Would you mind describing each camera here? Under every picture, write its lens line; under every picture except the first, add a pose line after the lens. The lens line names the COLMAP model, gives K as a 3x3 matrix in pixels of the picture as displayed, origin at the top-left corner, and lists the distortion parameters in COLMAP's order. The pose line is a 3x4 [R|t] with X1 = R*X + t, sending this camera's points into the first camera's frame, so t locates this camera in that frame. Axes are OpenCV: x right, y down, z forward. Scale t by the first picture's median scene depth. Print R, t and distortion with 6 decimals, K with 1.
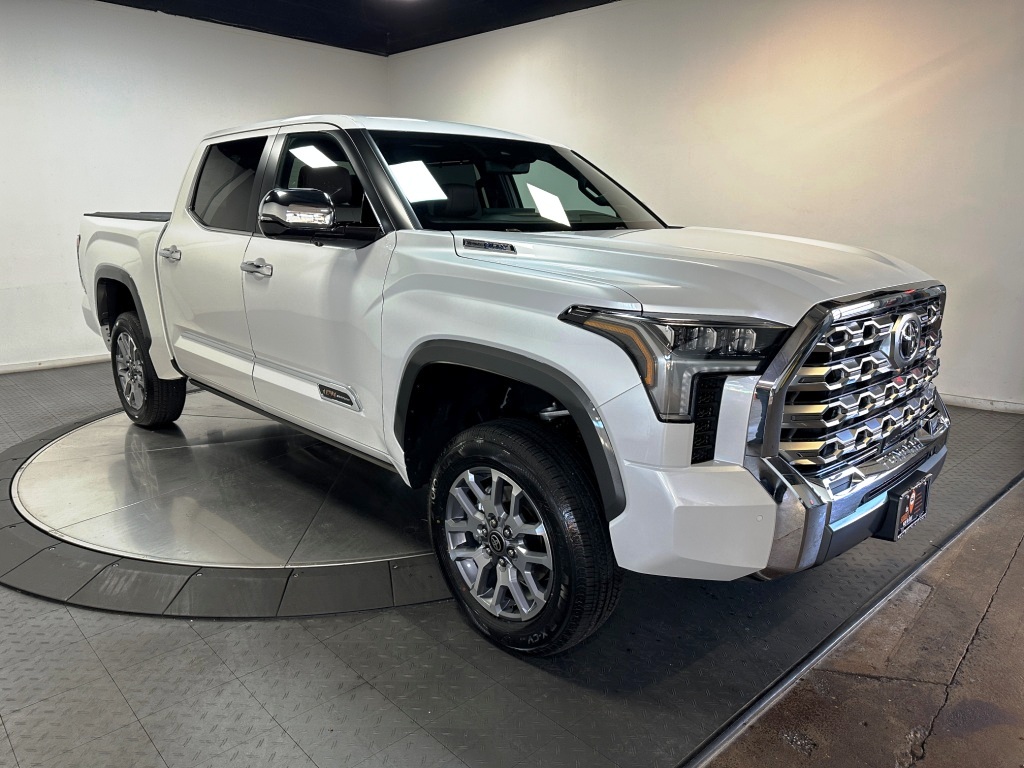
lens RADIAL K [[727.0, 0, 521.0], [0, 727.0, 386.4], [0, 0, 1]] dist [0.070332, -0.084681]
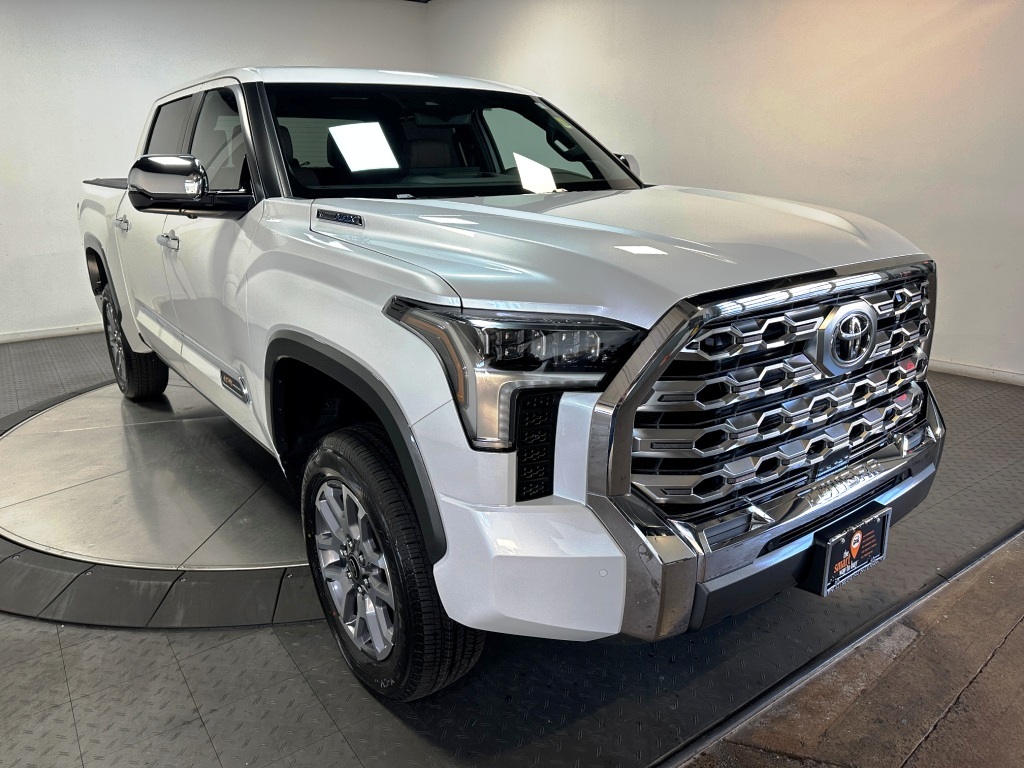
lens RADIAL K [[727.0, 0, 516.8], [0, 727.0, 386.2], [0, 0, 1]] dist [0.070332, -0.084681]
pose [[0.991015, 0.017674, -0.132579, 0.251922], [-0.009898, 0.998204, 0.059085, -0.048921], [0.133385, -0.057242, 0.989410, 0.173237]]
